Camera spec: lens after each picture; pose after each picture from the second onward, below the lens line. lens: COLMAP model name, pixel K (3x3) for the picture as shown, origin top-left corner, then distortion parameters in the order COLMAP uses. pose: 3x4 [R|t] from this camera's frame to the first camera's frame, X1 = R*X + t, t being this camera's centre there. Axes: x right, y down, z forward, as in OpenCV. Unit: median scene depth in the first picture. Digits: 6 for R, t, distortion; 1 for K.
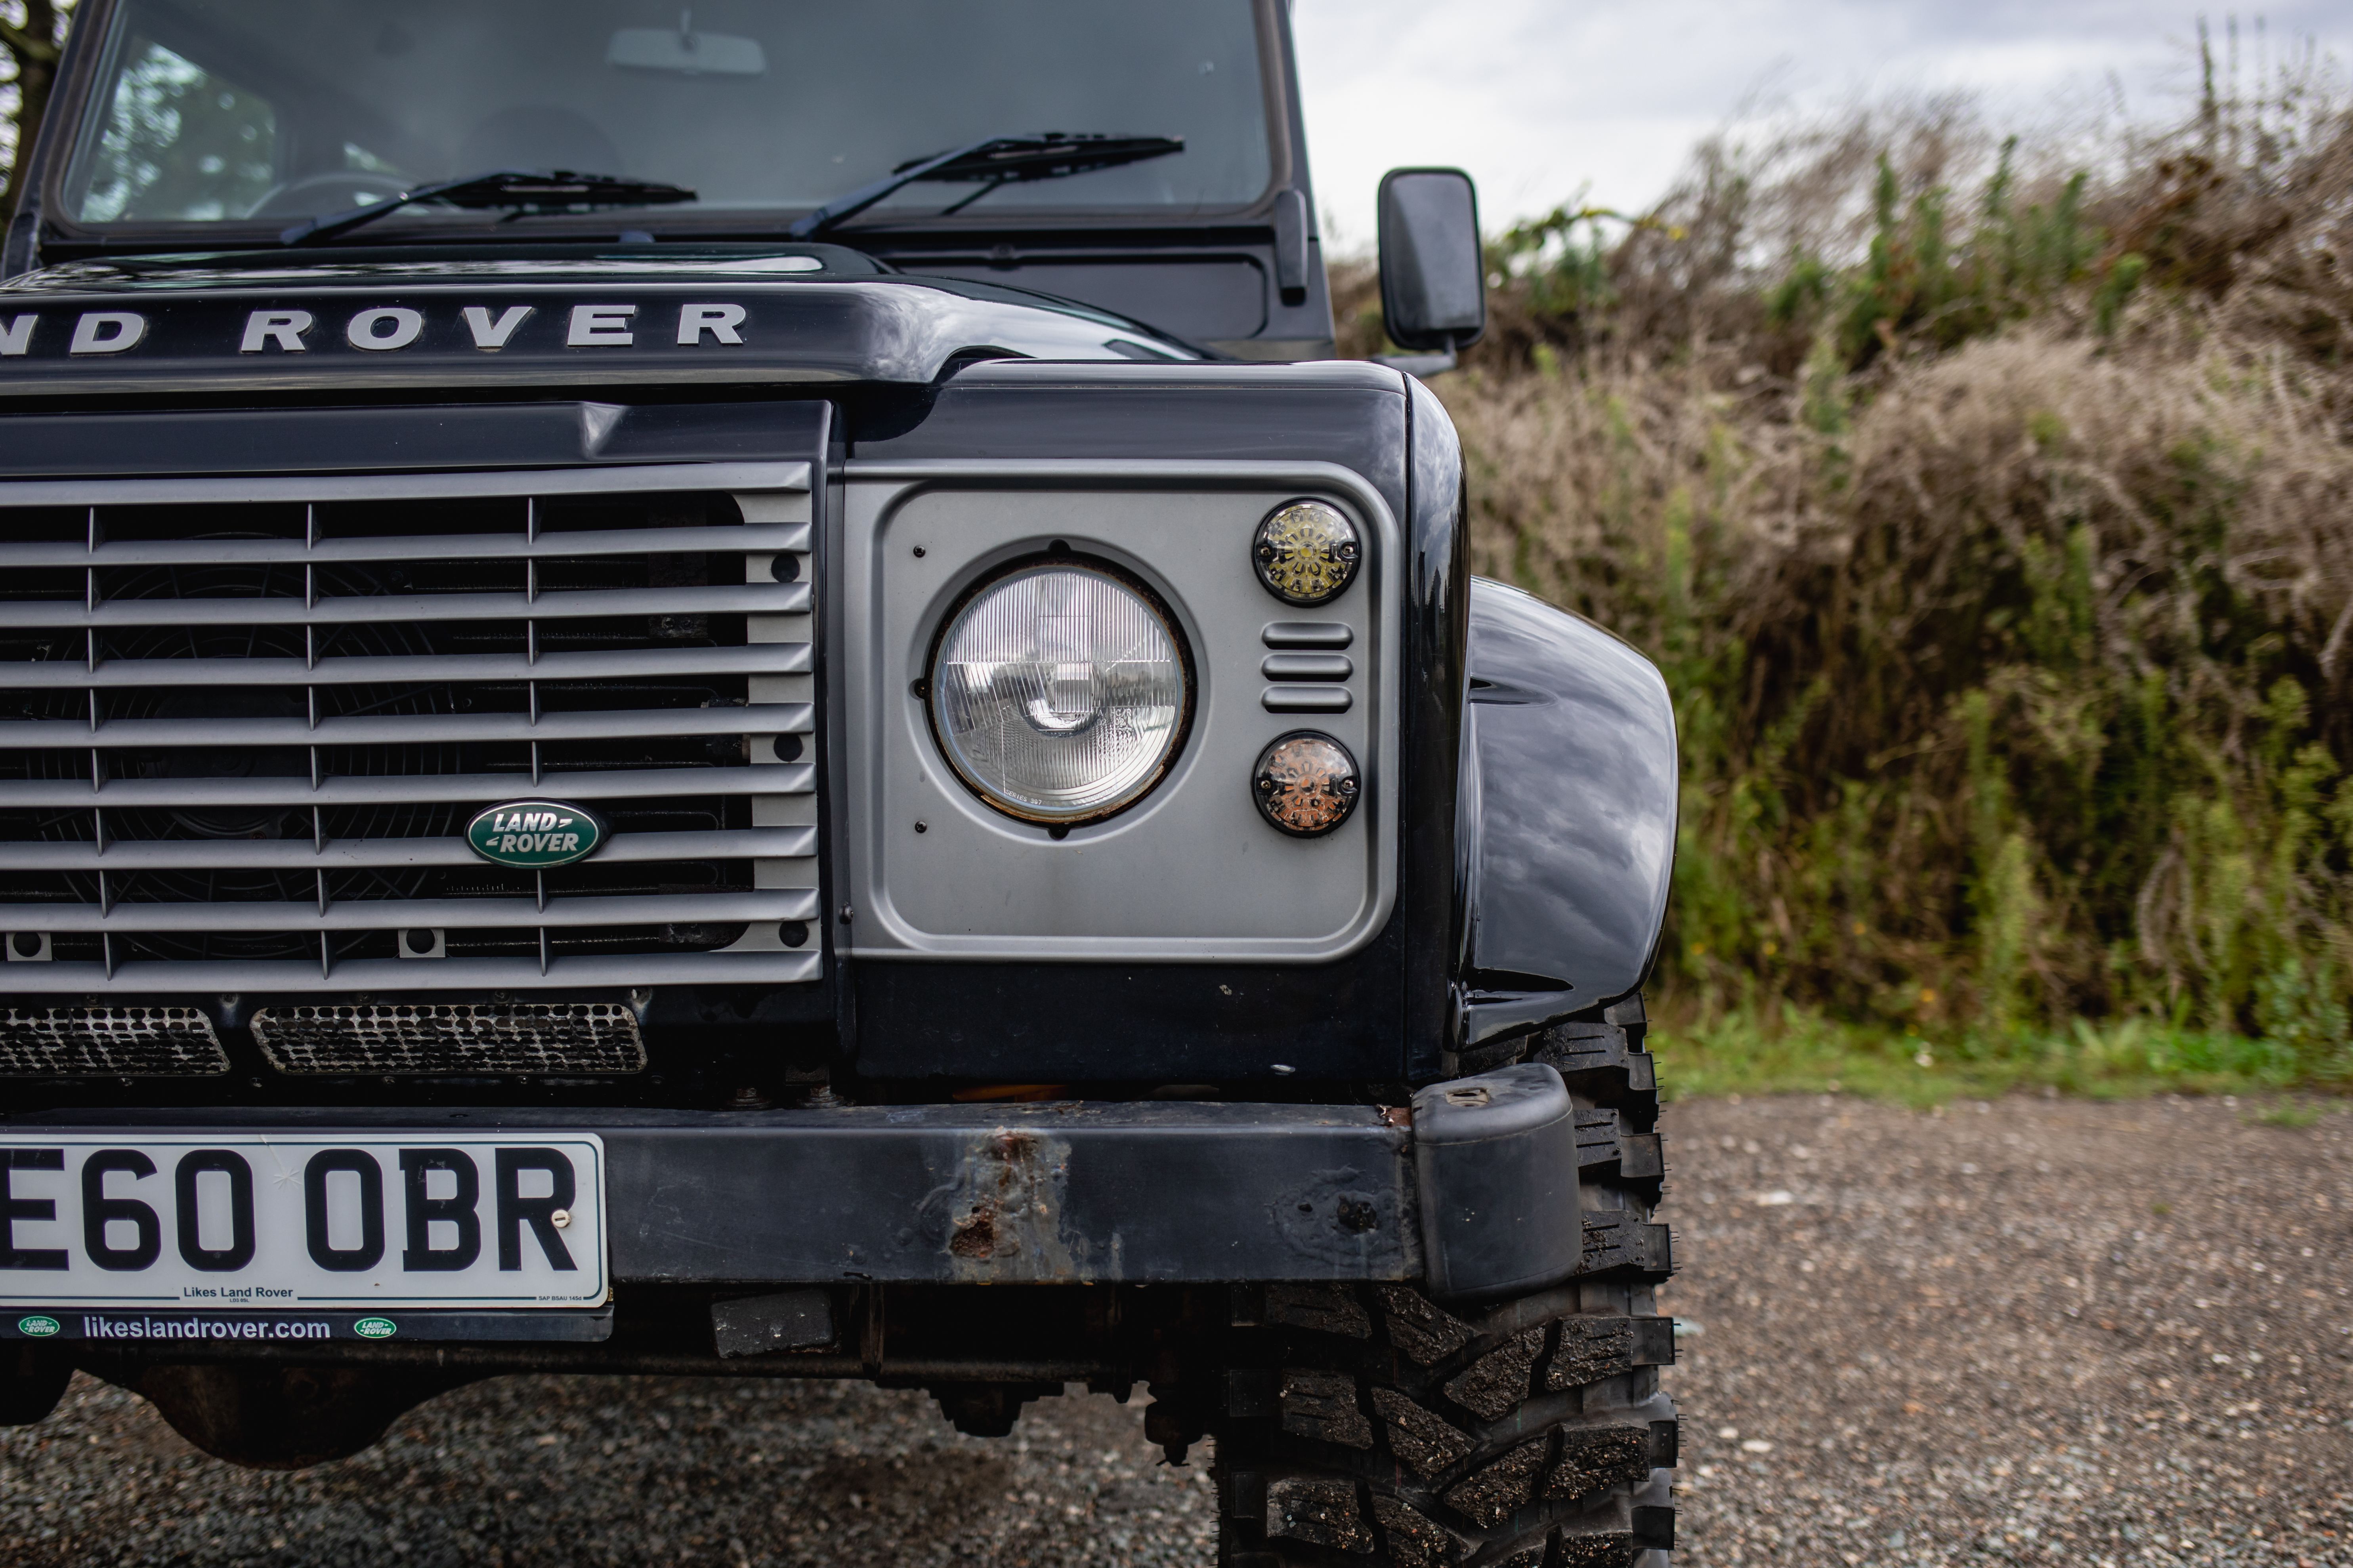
lens RADIAL K [[2463.0, 0, 1182.2], [0, 2463.0, 830.5], [0, 0, 1]] dist [-0.023976, -0.022445]
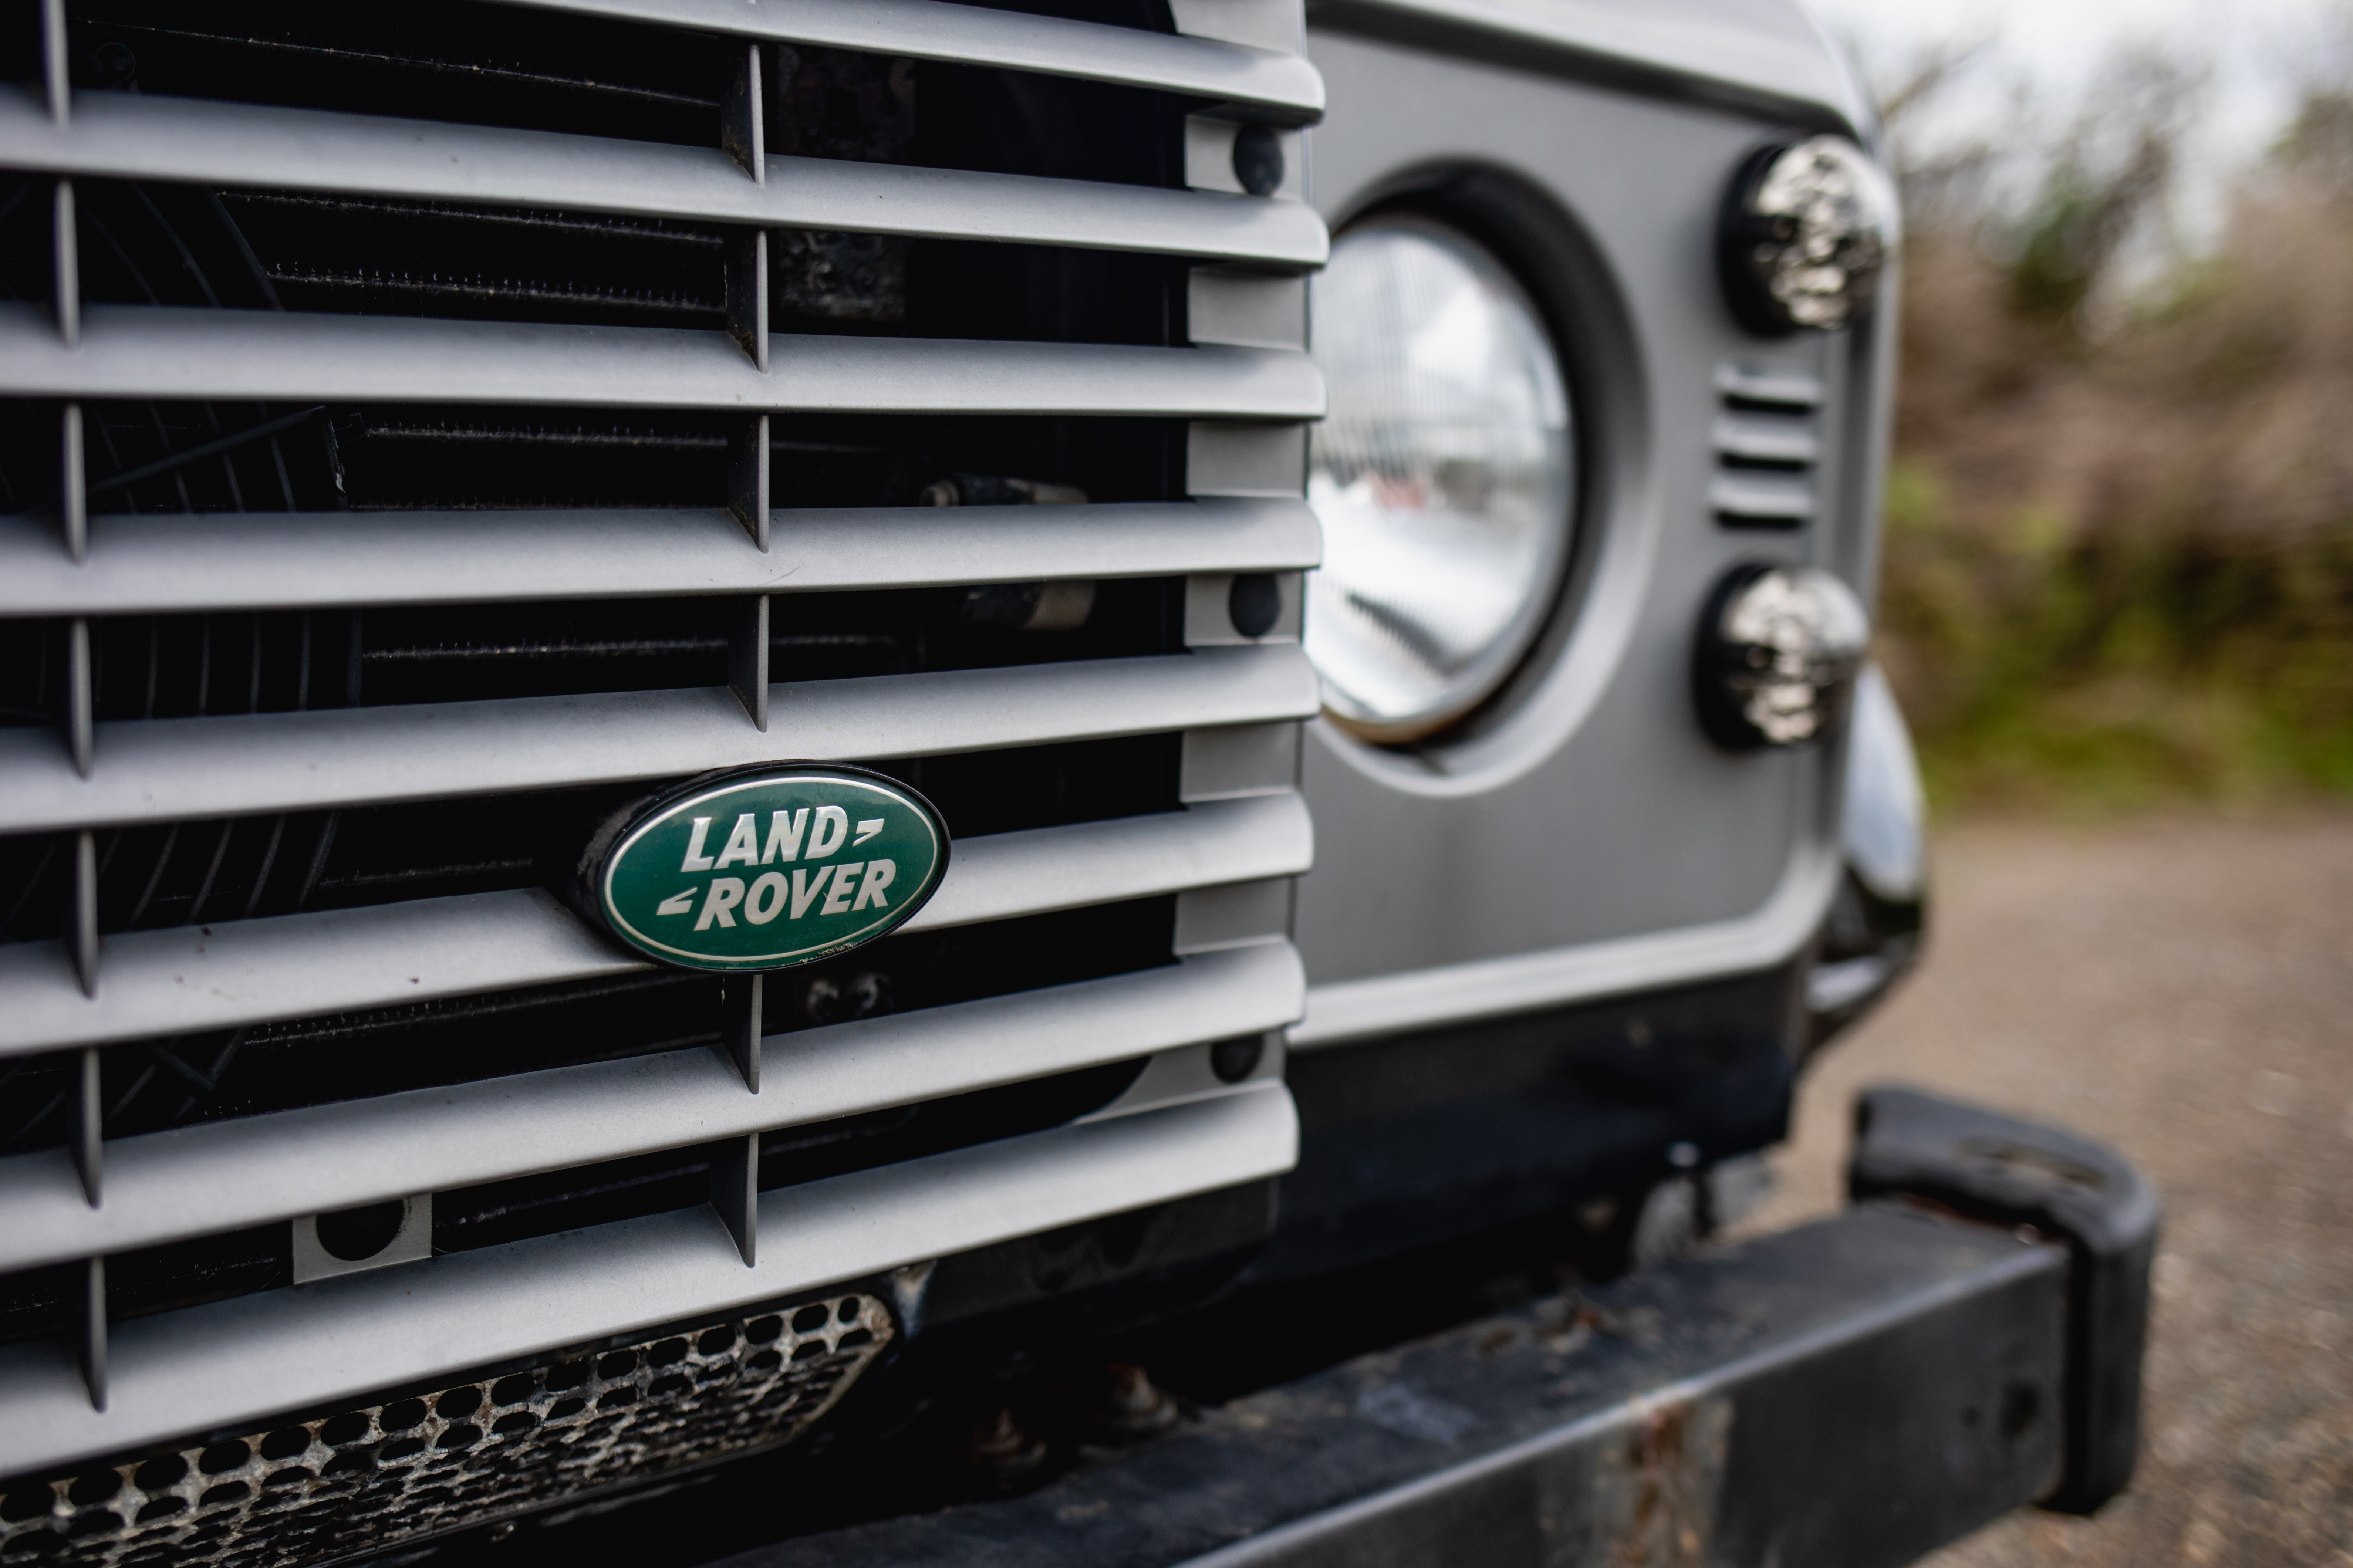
lens RADIAL K [[2480.3, 0, 1176.5], [0, 2480.3, 784.0], [0, 0, 1]] dist [-0.054103, 0.010465]
pose [[0.737642, -0.058084, 0.672689, -0.451381], [0.010483, 0.997158, 0.074606, -0.035340], [-0.675110, -0.047980, 0.736155, 0.705840]]
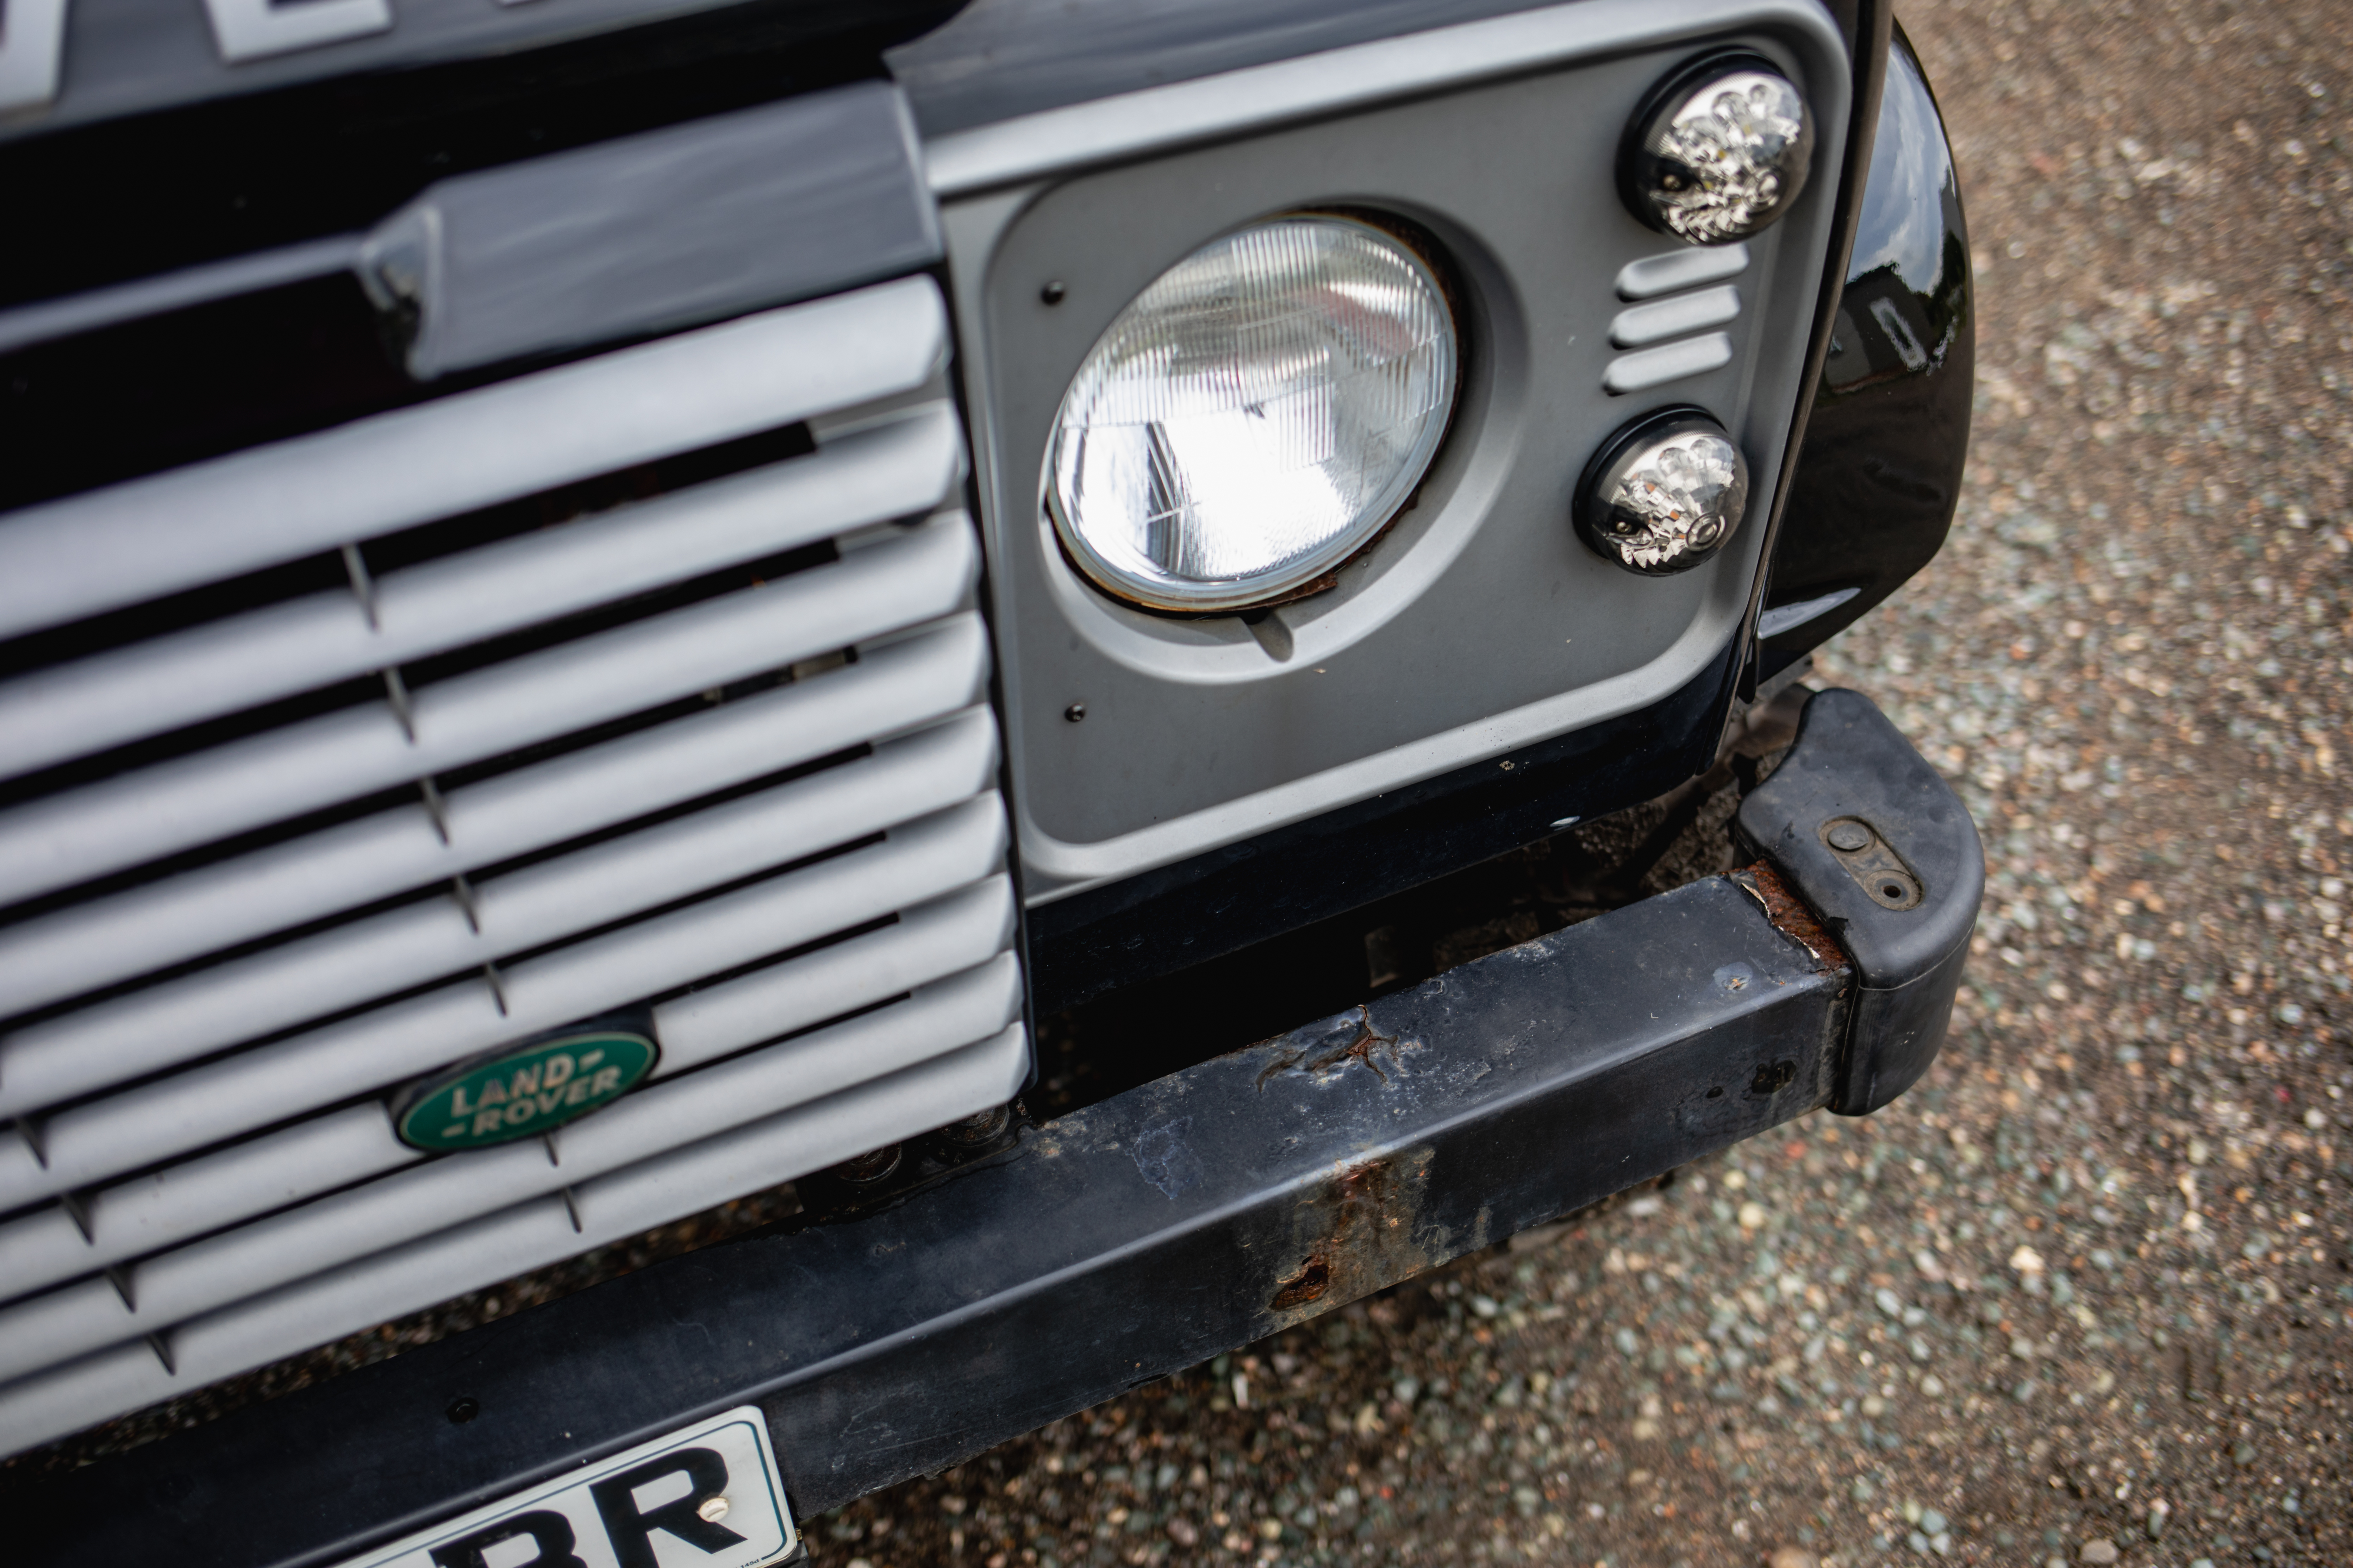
lens RADIAL K [[2353.3, 0, 1176.5], [0, 2353.3, 784.0], [0, 0, 1]] dist [-0.048211, 0.001348]
pose [[0.899801, -0.304241, 0.312722, -0.274254], [0.042788, 0.774837, 0.630711, -0.350040], [-0.434197, -0.554134, 0.710217, 0.624820]]
